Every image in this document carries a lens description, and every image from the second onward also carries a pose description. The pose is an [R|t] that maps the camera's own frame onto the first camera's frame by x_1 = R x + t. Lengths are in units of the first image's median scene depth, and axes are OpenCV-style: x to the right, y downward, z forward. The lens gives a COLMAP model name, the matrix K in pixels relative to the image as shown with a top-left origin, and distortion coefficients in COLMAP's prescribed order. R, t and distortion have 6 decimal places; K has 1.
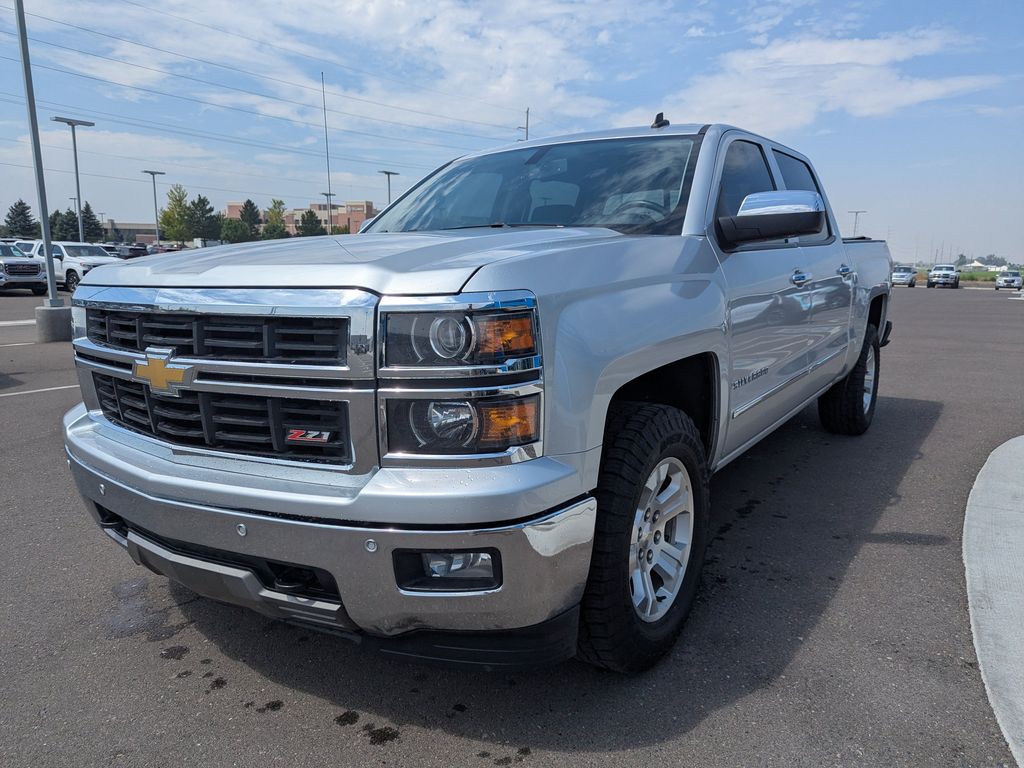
lens RADIAL K [[727.0, 0, 531.1], [0, 727.0, 402.7], [0, 0, 1]] dist [0.046344, -0.042063]
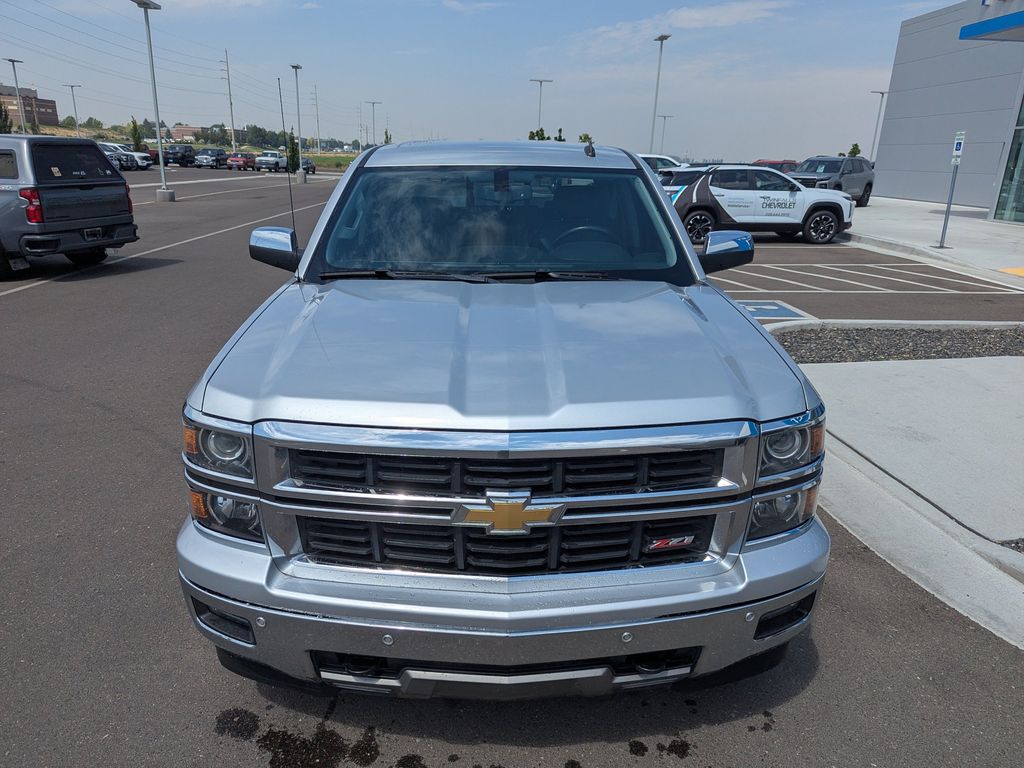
lens RADIAL K [[721.2, 0, 515.6], [0, 721.2, 399.3], [0, 0, 1]] dist [0.042708, -0.023266]
pose [[0.818378, -0.169889, 0.548995, -0.850858], [0.086566, 0.980847, 0.174485, -0.307431], [-0.568123, -0.095270, 0.817410, 0.176655]]
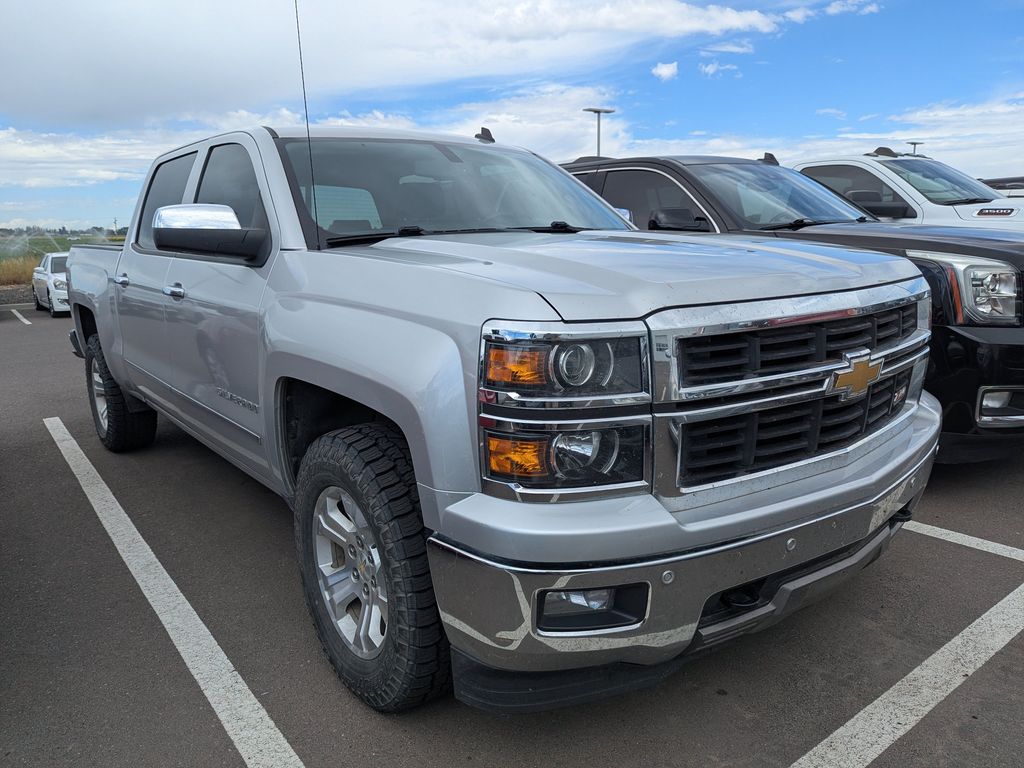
lens RADIAL K [[728.0, 0, 516.3], [0, 728.0, 383.3], [0, 0, 1]] dist [0.040754, -0.030126]
pose [[0.303624, -0.180208, 0.935595, -1.330383], [0.201283, 0.971921, 0.121883, -0.206912], [-0.931288, 0.151312, 0.331372, 0.926675]]
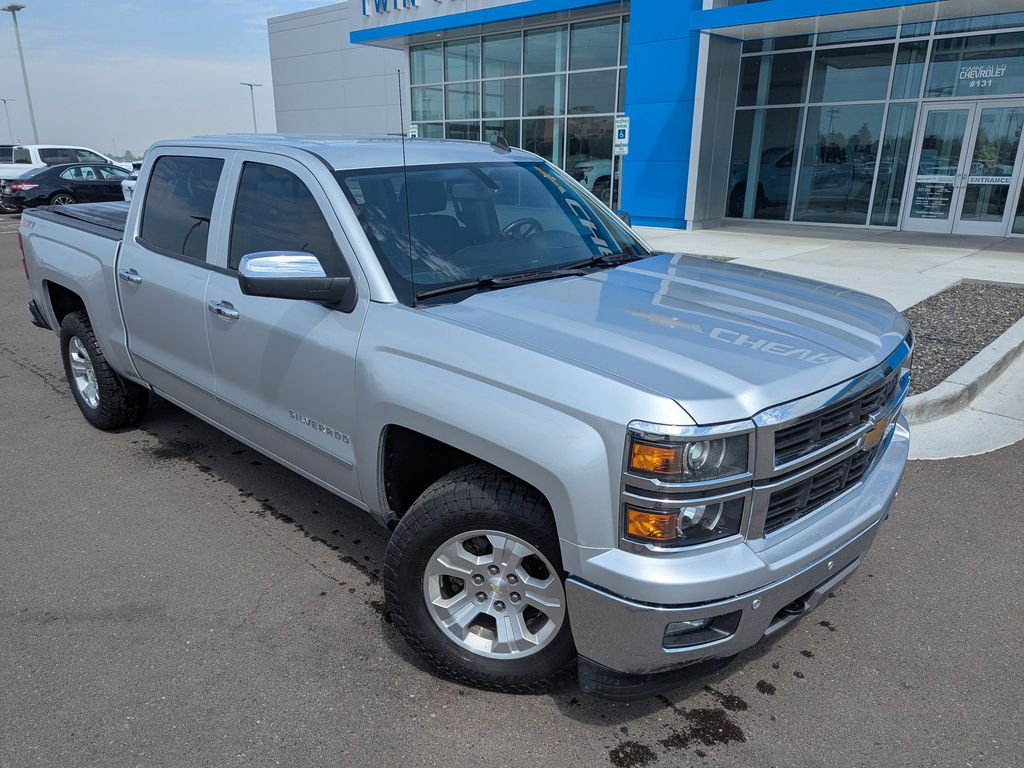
lens RADIAL K [[721.7, 0, 514.6], [0, 721.7, 397.7], [0, 0, 1]] dist [0.040858, -0.031784]
pose [[0.163771, -0.320789, 0.932885, -1.497974], [0.181129, 0.939354, 0.291216, -0.488545], [-0.969727, 0.121280, 0.211943, 1.123173]]
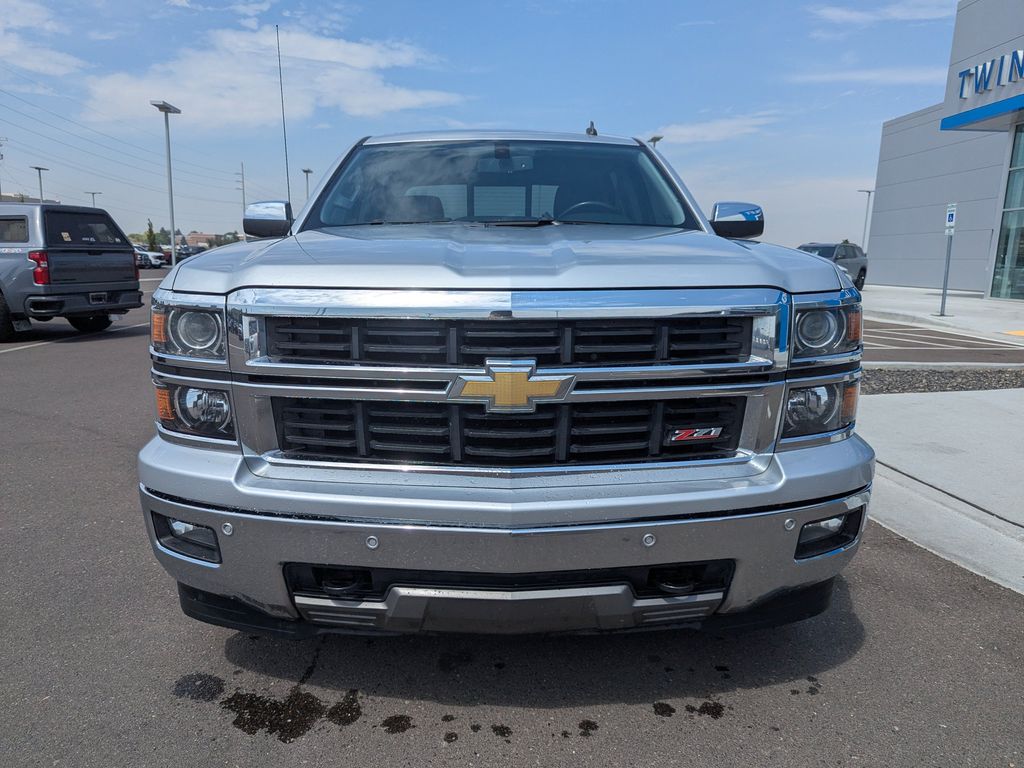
lens RADIAL K [[722.2, 0, 511.7], [0, 722.2, 401.1], [0, 0, 1]] dist [0.050011, -0.037338]
pose [[0.822098, -0.101661, 0.560197, -0.835359], [0.093162, 0.994687, 0.043794, -0.052924], [-0.561673, 0.016186, 0.827201, 0.240997]]
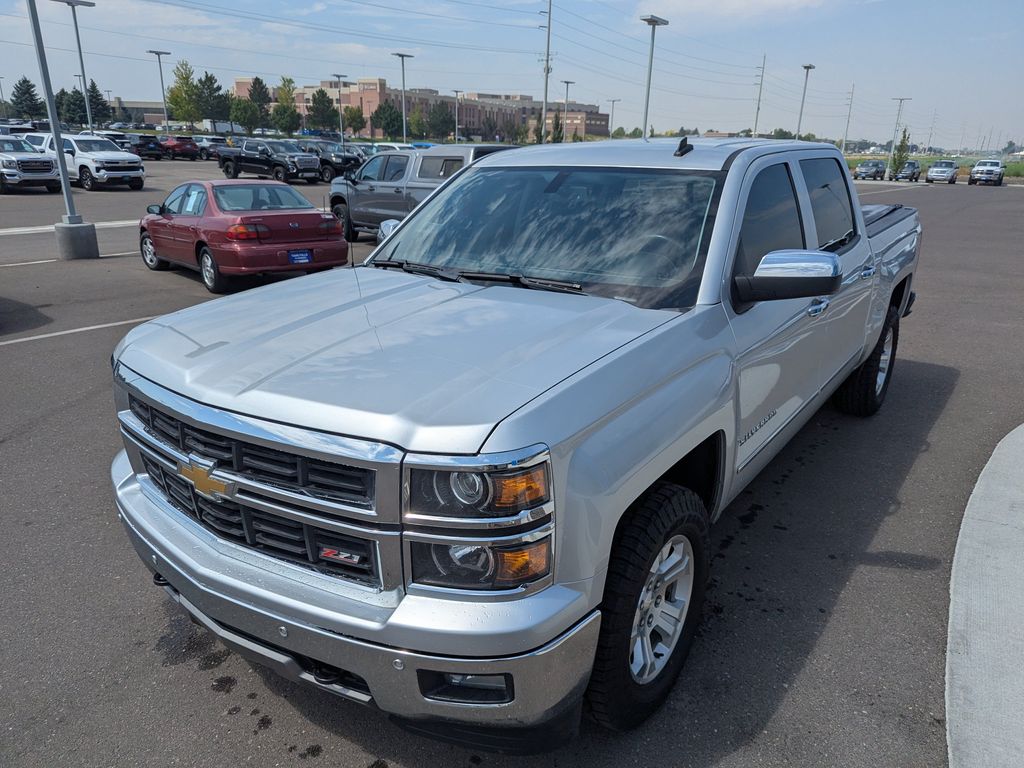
lens RADIAL K [[729.1, 0, 524.2], [0, 729.1, 406.5], [0, 0, 1]] dist [0.032720, -0.025121]
pose [[0.999330, 0.022306, -0.029022, -0.000670], [-0.017576, 0.987902, 0.154078, -0.272772], [0.032108, -0.153465, 0.987632, -0.035762]]
